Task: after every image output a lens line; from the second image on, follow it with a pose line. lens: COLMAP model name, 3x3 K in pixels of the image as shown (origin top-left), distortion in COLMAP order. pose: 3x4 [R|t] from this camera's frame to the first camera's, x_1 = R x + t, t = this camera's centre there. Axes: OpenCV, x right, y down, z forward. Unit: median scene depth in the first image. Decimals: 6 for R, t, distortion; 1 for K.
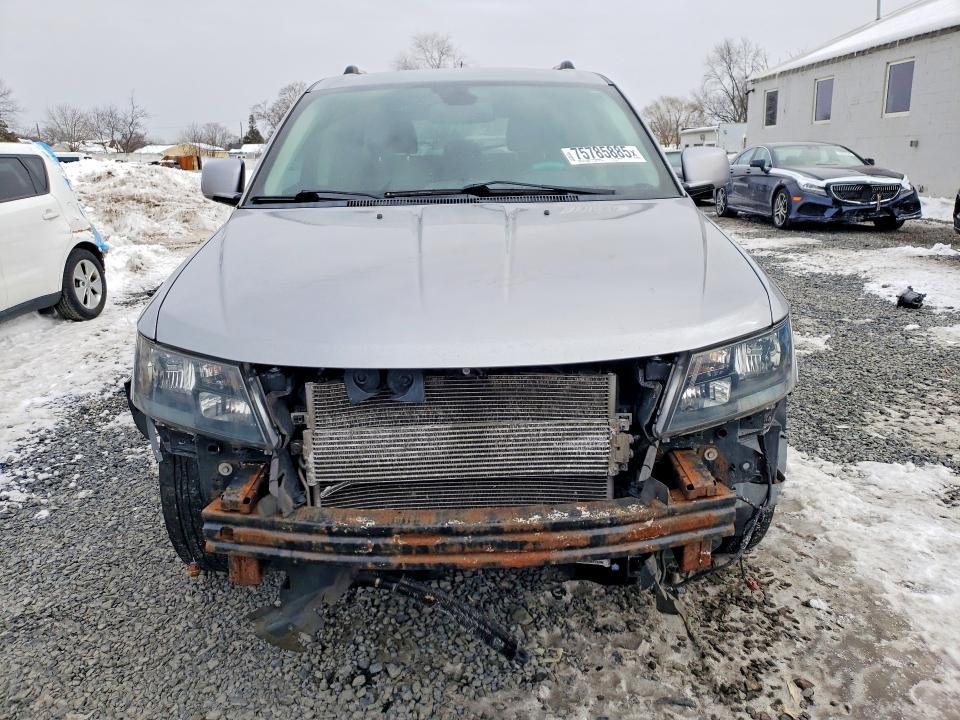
lens RADIAL K [[728.1, 0, 480.0], [0, 728.1, 360.0], [0, 0, 1]] dist [-0.002088, 0.000496]
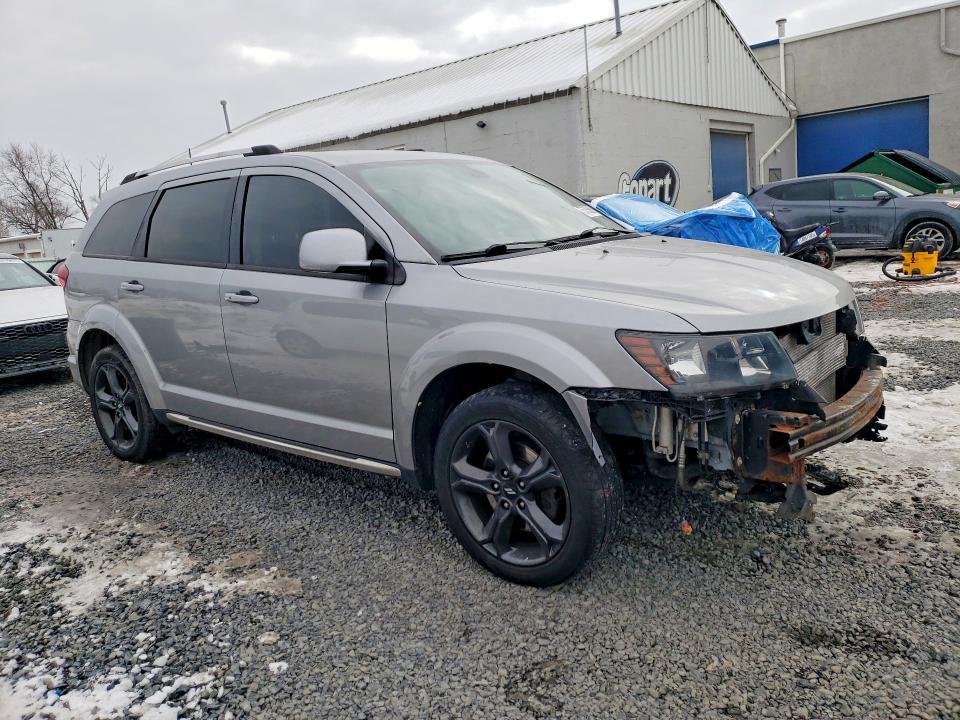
lens RADIAL K [[728.1, 0, 480.0], [0, 728.1, 360.0], [0, 0, 1]] dist [-0.002088, 0.000496]
pose [[0.665554, -0.181609, 0.723917, -0.966251], [0.274617, 0.961488, -0.011270, -0.042765], [-0.693990, 0.206301, 0.689795, 0.219901]]
